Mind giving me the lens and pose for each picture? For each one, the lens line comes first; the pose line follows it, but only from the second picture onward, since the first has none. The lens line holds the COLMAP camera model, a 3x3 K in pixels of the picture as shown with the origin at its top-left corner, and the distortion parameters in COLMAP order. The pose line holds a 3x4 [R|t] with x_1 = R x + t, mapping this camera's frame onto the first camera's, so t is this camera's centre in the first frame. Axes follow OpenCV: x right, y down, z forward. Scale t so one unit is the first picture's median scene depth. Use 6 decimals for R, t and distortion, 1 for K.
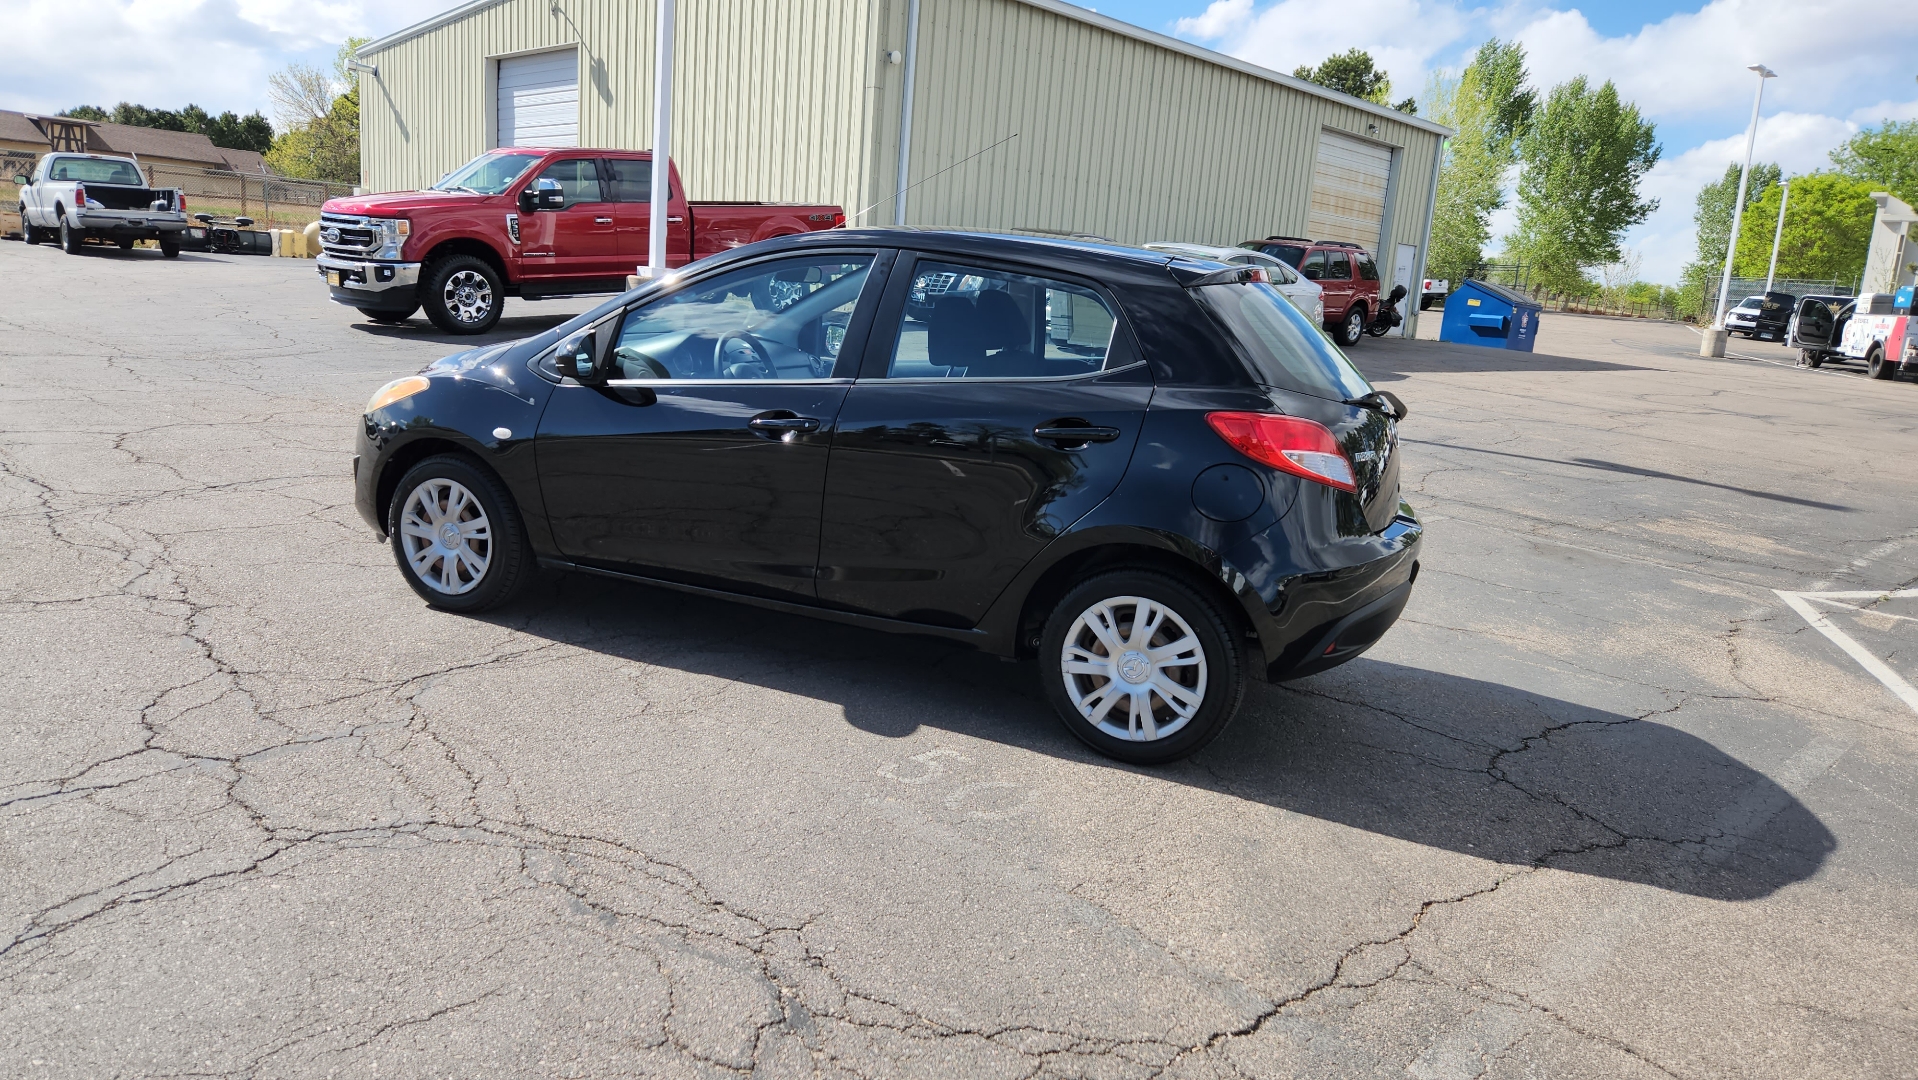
lens RADIAL K [[1282.3, 0, 924.1], [0, 1282.3, 531.3], [0, 0, 1]] dist [0.068529, -0.054927]
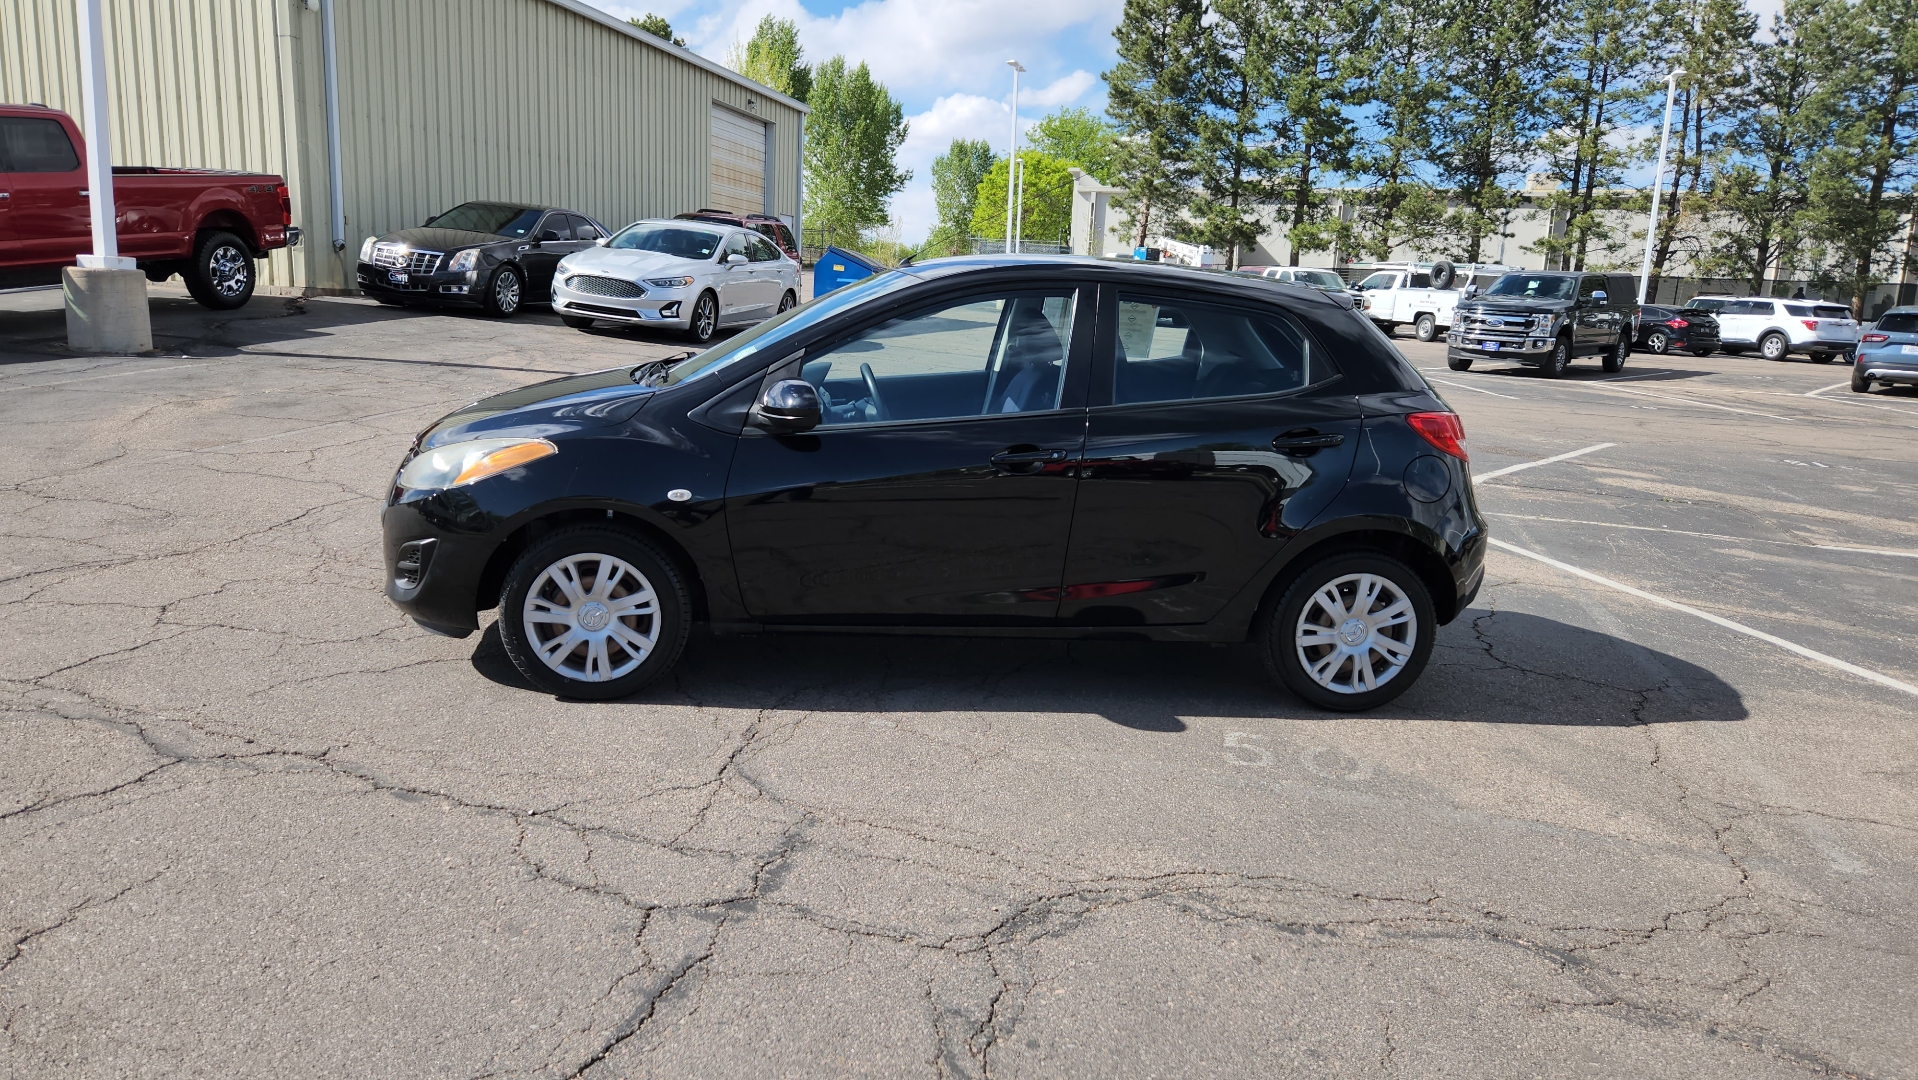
lens RADIAL K [[1282.3, 0, 927.2], [0, 1282.3, 538.7], [0, 0, 1]] dist [0.068529, -0.054927]
pose [[0.859199, -0.129612, 0.494952, -0.483214], [0.111939, 0.991564, 0.065342, -0.065489], [-0.499246, -0.000738, 0.866460, 0.100865]]
